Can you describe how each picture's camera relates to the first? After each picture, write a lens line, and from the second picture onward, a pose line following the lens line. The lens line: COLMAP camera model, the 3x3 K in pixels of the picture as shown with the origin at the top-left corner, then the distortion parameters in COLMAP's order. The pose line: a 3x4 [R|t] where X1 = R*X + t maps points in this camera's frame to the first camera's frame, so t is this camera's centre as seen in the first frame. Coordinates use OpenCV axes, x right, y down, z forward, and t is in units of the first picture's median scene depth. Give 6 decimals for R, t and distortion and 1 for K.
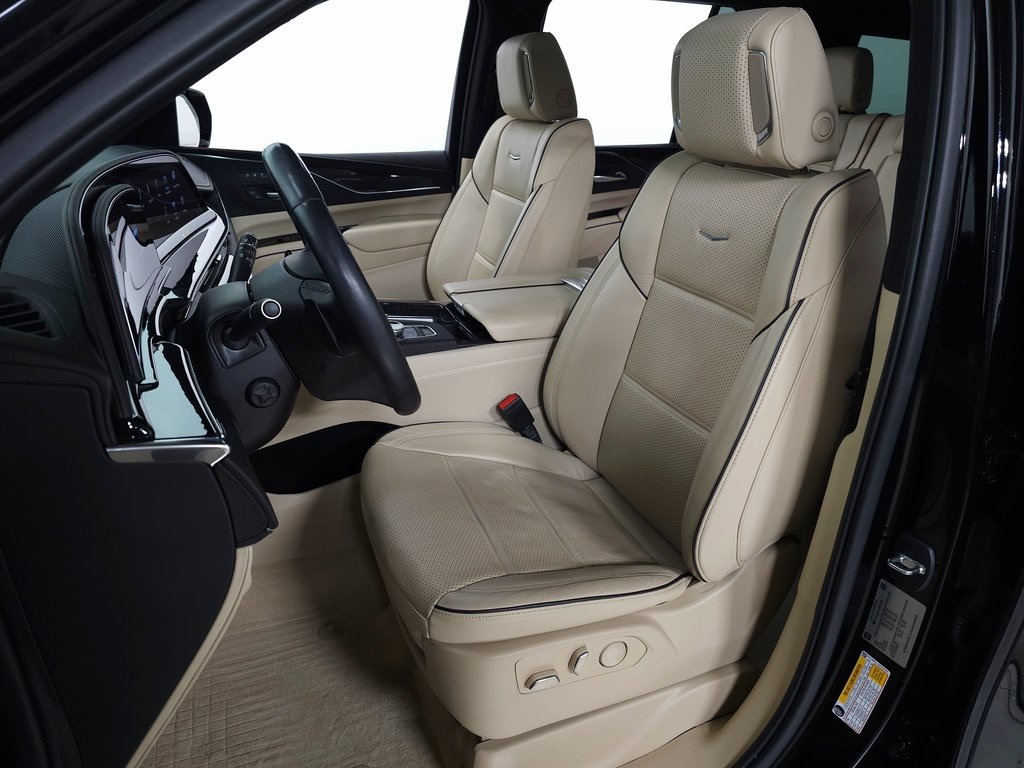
lens RADIAL K [[698.8, 0, 512.3], [0, 698.8, 383.5], [0, 0, 1]] dist [0.032511, -0.041179]
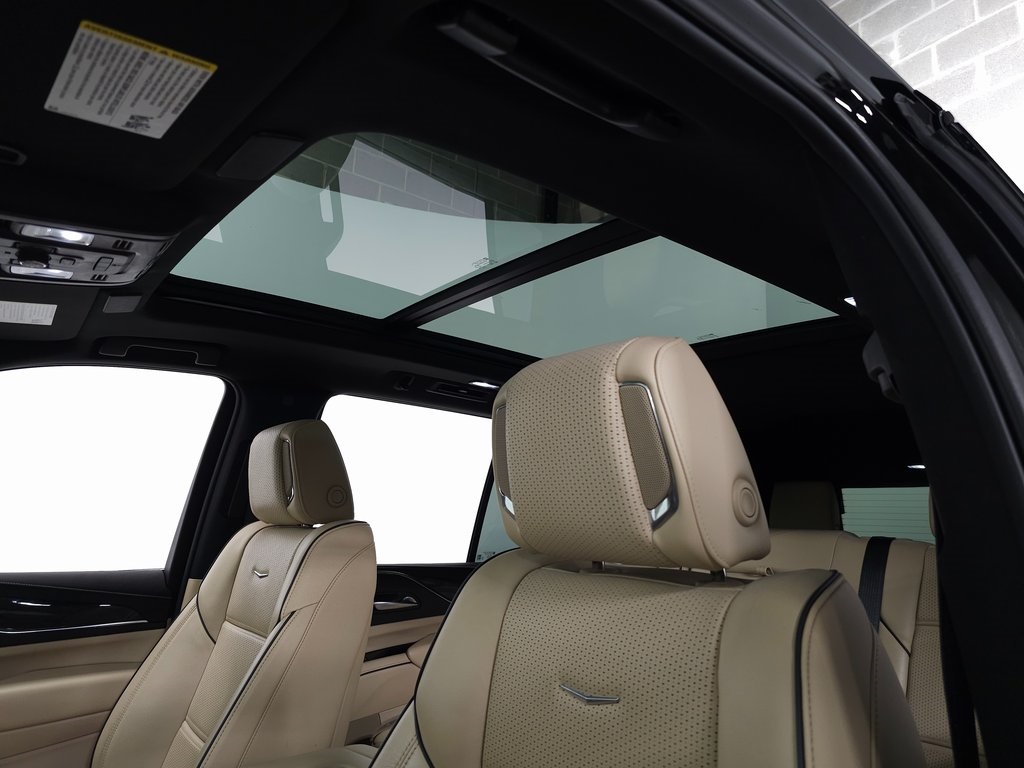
lens RADIAL K [[698.8, 0, 510.7], [0, 698.8, 385.1], [0, 0, 1]] dist [0.032511, -0.041179]
pose [[0.958966, 0.074616, 0.273528, 0.038473], [0.092580, 0.829457, -0.550845, -0.072481], [-0.267981, 0.553564, 0.788513, 0.286373]]
